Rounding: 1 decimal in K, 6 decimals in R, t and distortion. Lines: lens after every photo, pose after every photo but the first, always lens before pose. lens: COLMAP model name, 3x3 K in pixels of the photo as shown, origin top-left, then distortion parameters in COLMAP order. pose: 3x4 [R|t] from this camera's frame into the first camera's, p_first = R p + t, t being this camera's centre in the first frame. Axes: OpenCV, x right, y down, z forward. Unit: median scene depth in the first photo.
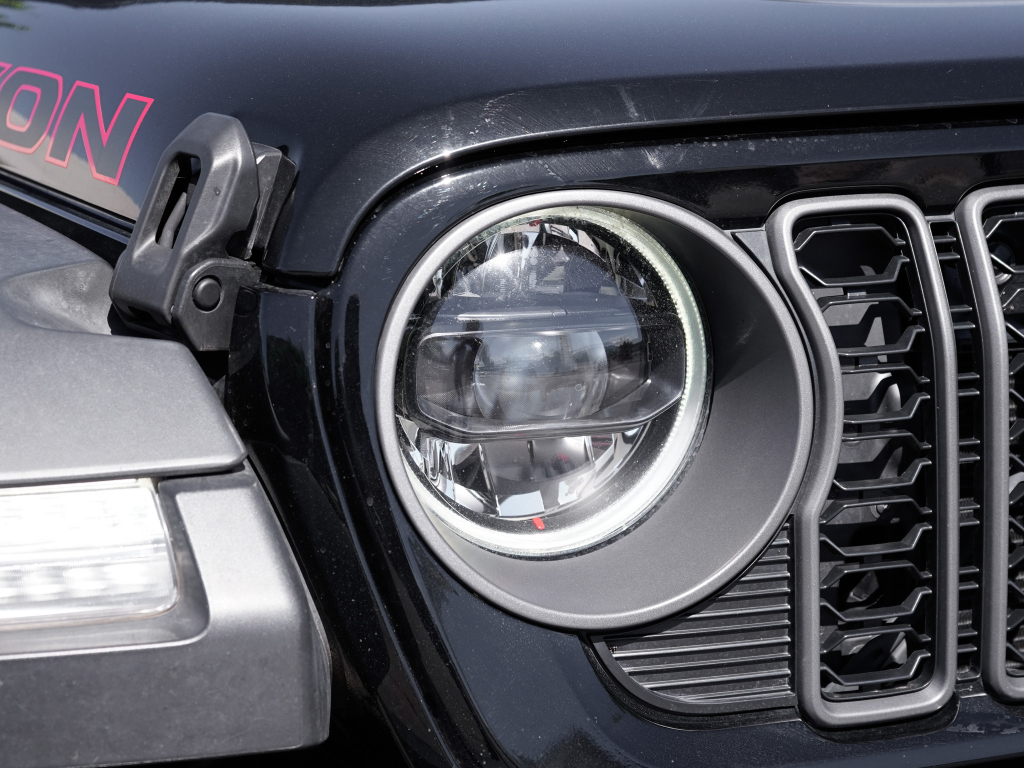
lens RADIAL K [[2055.0, 0, 512.3], [0, 2055.0, 384.8], [0, 0, 1]] dist [-0.037640, -0.125940]
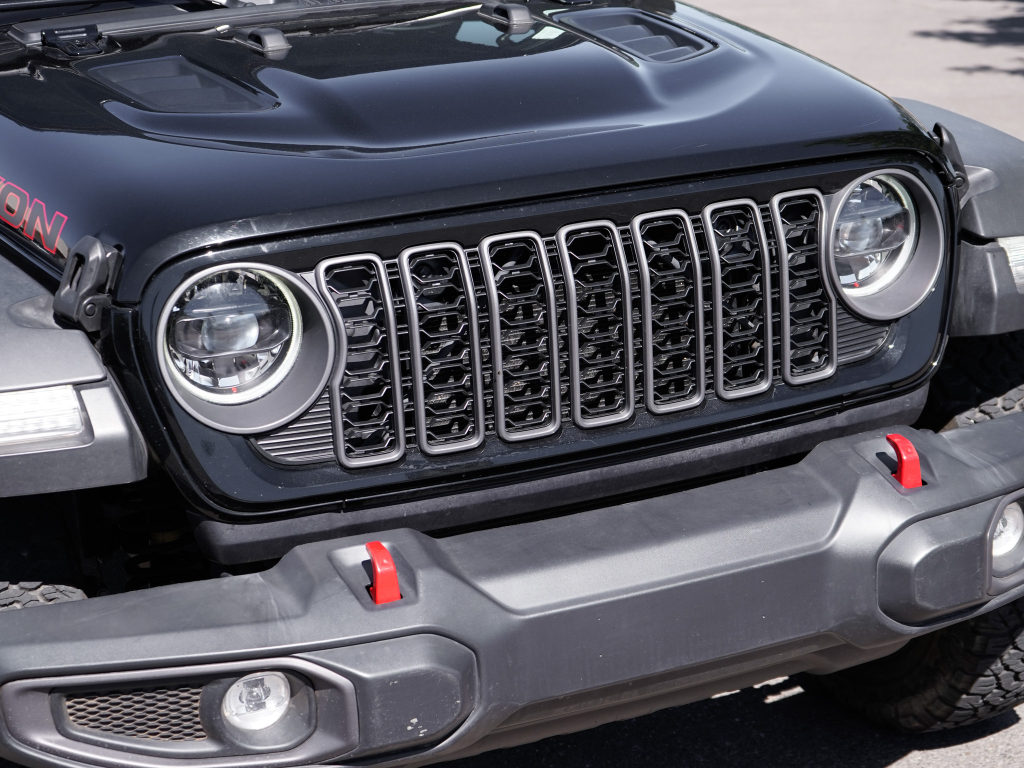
lens RADIAL K [[2055.0, 0, 512.3], [0, 2055.0, 384.8], [0, 0, 1]] dist [-0.037640, -0.125940]
pose [[0.999454, -0.032894, 0.003077, 0.358897], [0.032272, 0.991968, 0.122304, -0.241686], [-0.007075, -0.122137, 0.992488, -1.523965]]
